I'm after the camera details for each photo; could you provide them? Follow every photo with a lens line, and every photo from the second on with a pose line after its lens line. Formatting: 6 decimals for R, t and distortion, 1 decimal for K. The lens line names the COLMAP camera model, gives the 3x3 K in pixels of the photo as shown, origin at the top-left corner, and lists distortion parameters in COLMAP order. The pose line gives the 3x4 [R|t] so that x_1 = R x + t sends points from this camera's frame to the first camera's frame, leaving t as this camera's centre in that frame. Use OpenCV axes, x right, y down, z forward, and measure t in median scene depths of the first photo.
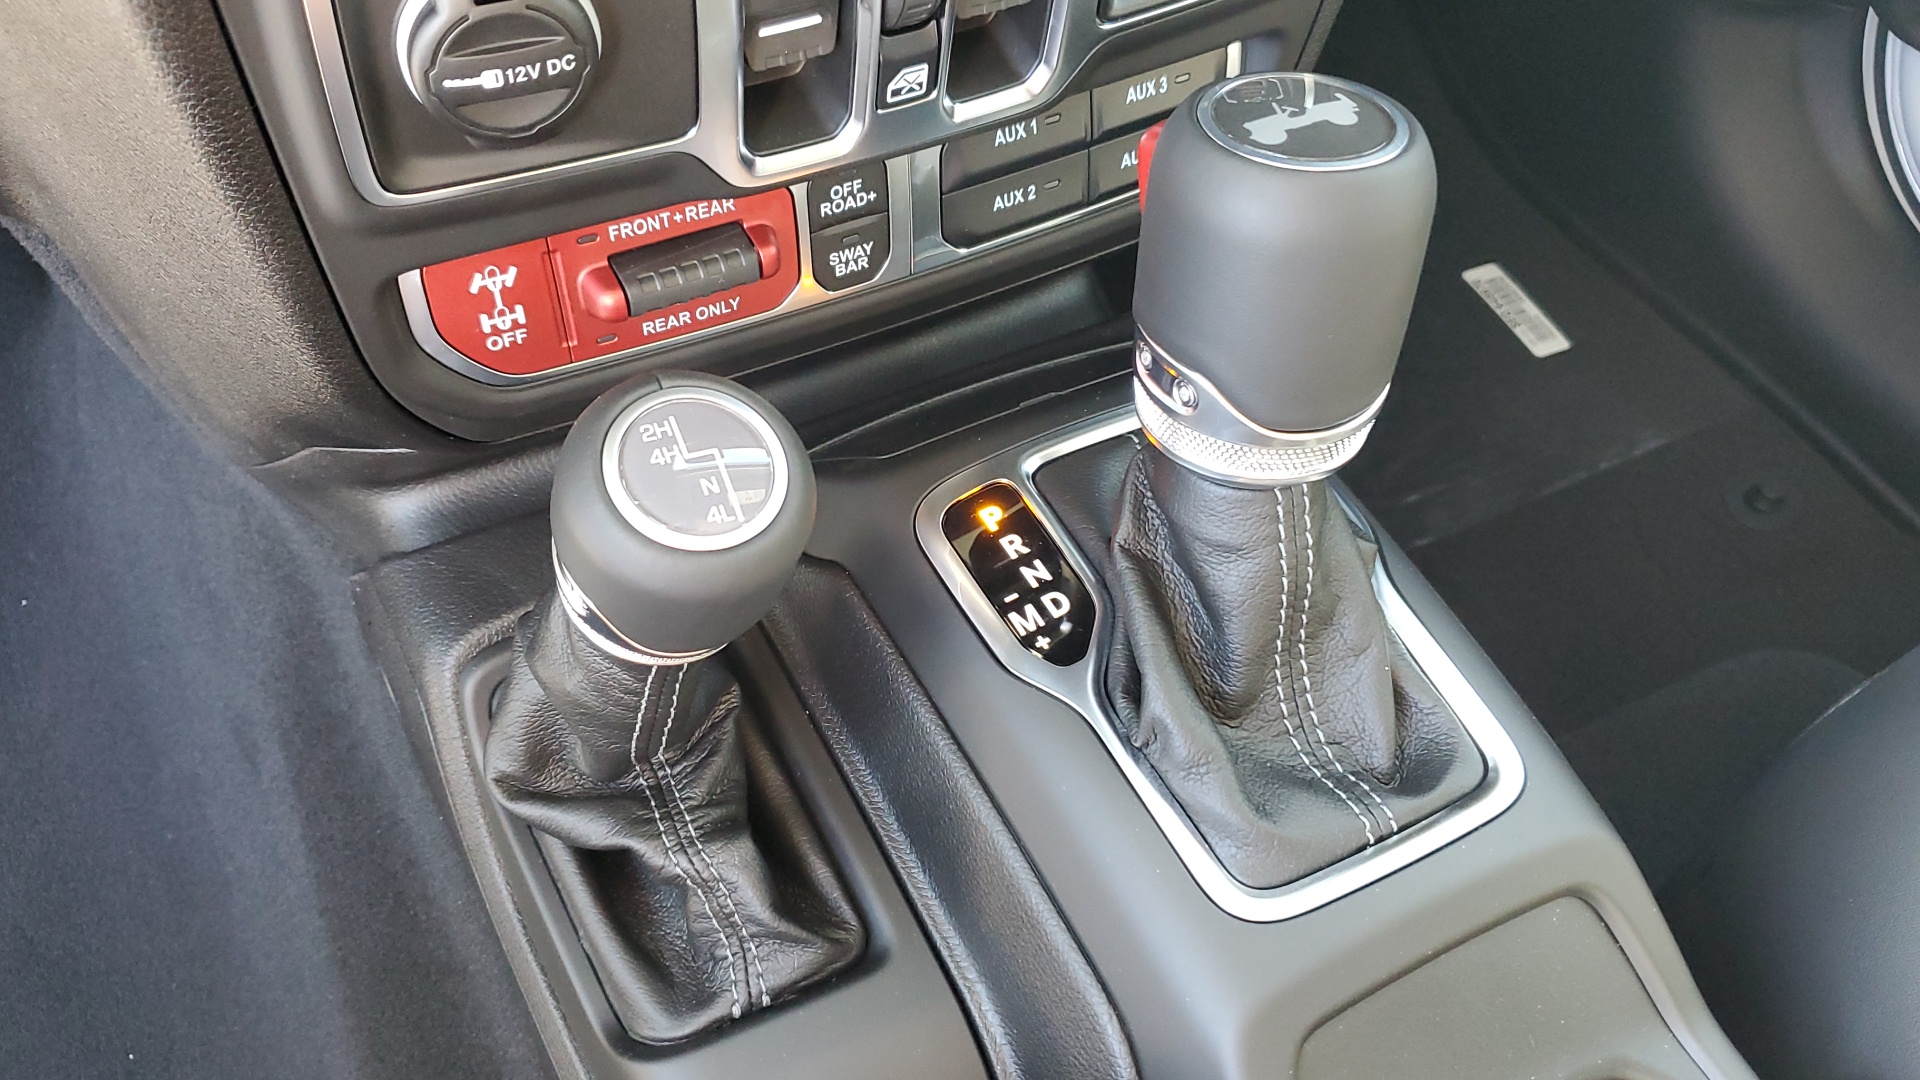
lens RADIAL K [[1531.0, 0, 979.4], [0, 1531.0, 543.3], [0, 0, 1]] dist [0.041294, -0.043902]
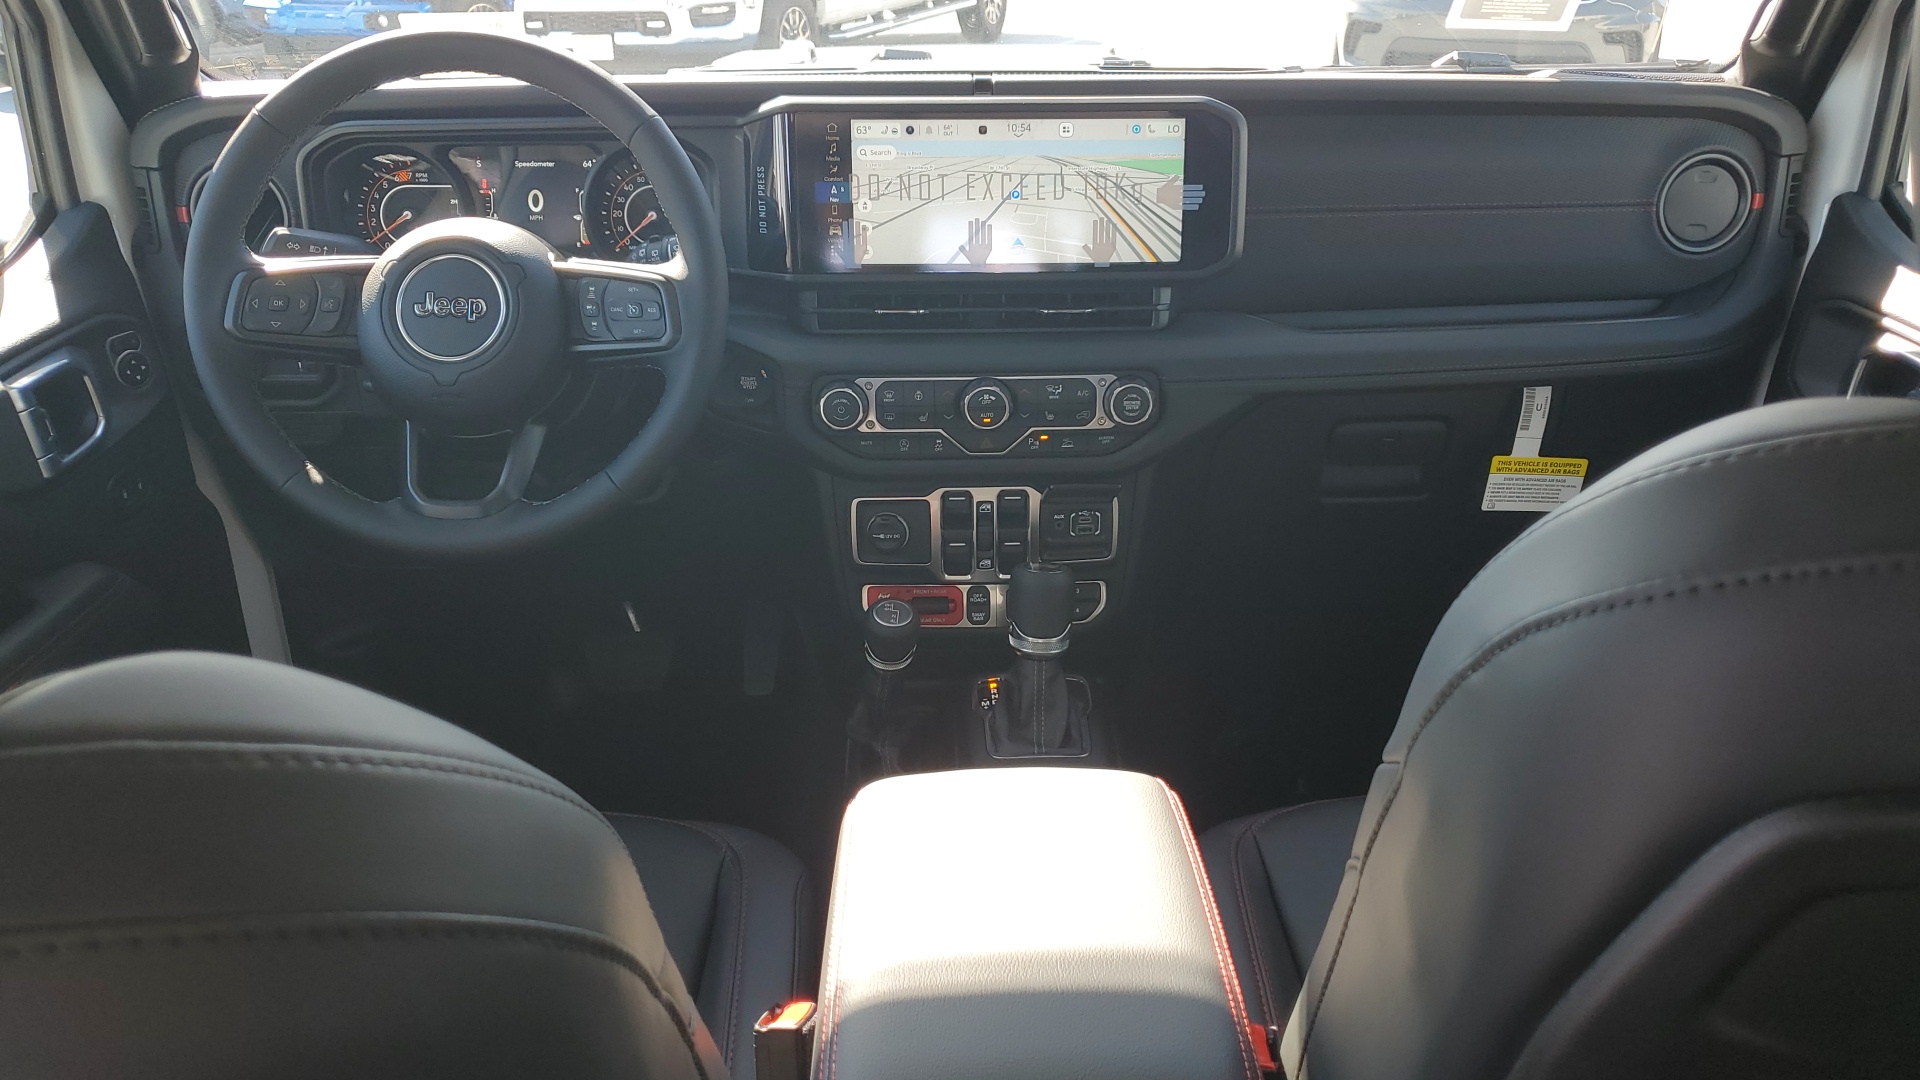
lens RADIAL K [[1531.0, 0, 975.8], [0, 1531.0, 567.0], [0, 0, 1]] dist [0.041294, -0.043902]
pose [[0.885048, 0.101544, -0.454289, 1.728296], [-0.308524, 0.858739, -0.409121, 1.333798], [0.348572, 0.502251, 0.791355, -2.138343]]
